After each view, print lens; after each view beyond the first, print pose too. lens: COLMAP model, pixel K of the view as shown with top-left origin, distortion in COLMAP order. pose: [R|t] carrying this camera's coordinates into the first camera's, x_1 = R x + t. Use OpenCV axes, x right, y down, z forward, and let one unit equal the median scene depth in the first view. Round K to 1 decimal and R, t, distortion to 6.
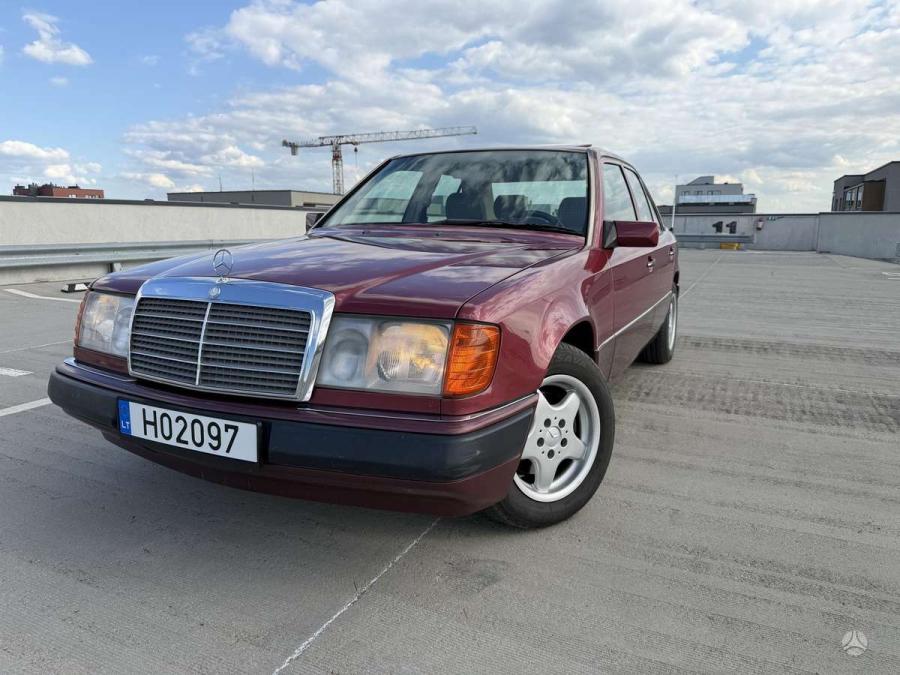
lens RADIAL K [[624.7, 0, 453.2], [0, 624.7, 364.7], [0, 0, 1]] dist [0.010610, 0.002442]
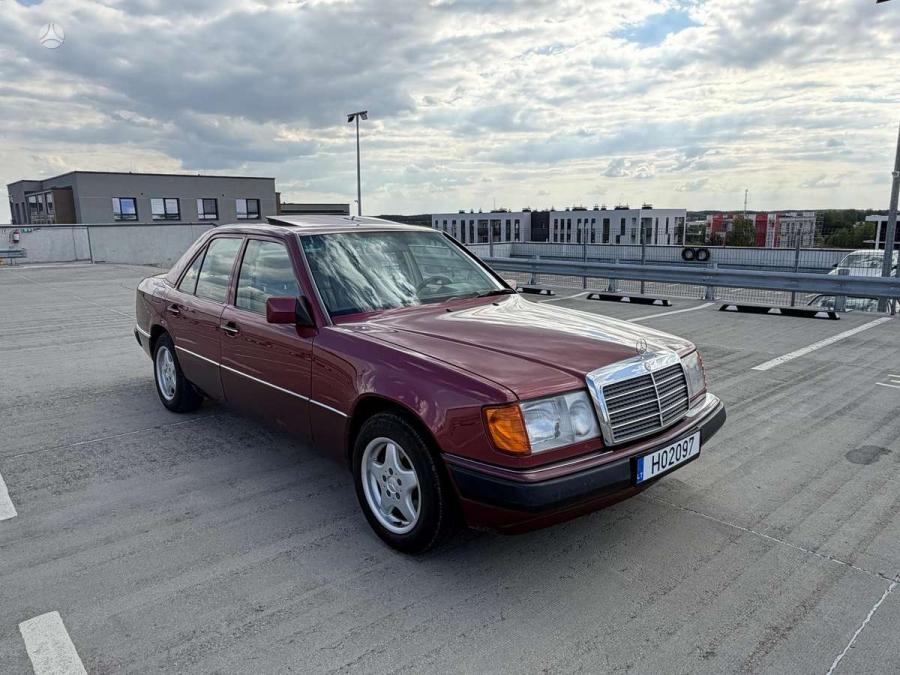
lens RADIAL K [[641.6, 0, 450.0], [0, 641.6, 337.5], [0, 0, 1]] dist [-0.001898, 0.003478]
pose [[0.374241, -0.176768, 0.910328, -1.984075], [0.215647, 0.971341, 0.099962, -0.447308], [-0.901909, 0.158900, 0.401636, 0.790096]]
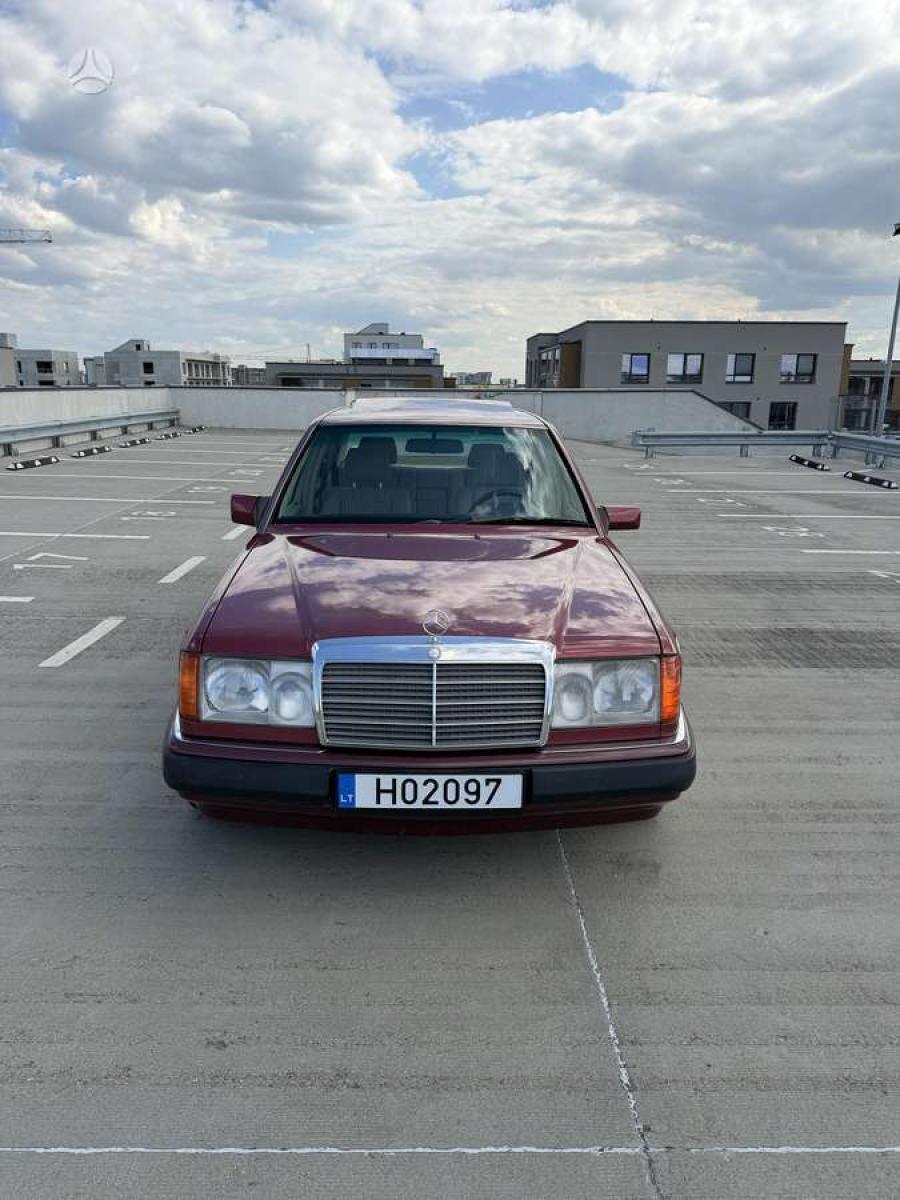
lens RADIAL K [[872.3, 0, 450.0], [0, 872.3, 600.0], [0, 0, 1]] dist [0.074717, -0.110235]
pose [[0.892792, -0.104709, 0.438130, -0.977669], [0.092899, 0.994500, 0.048372, -0.269334], [-0.440785, -0.002485, 0.897609, -0.297807]]
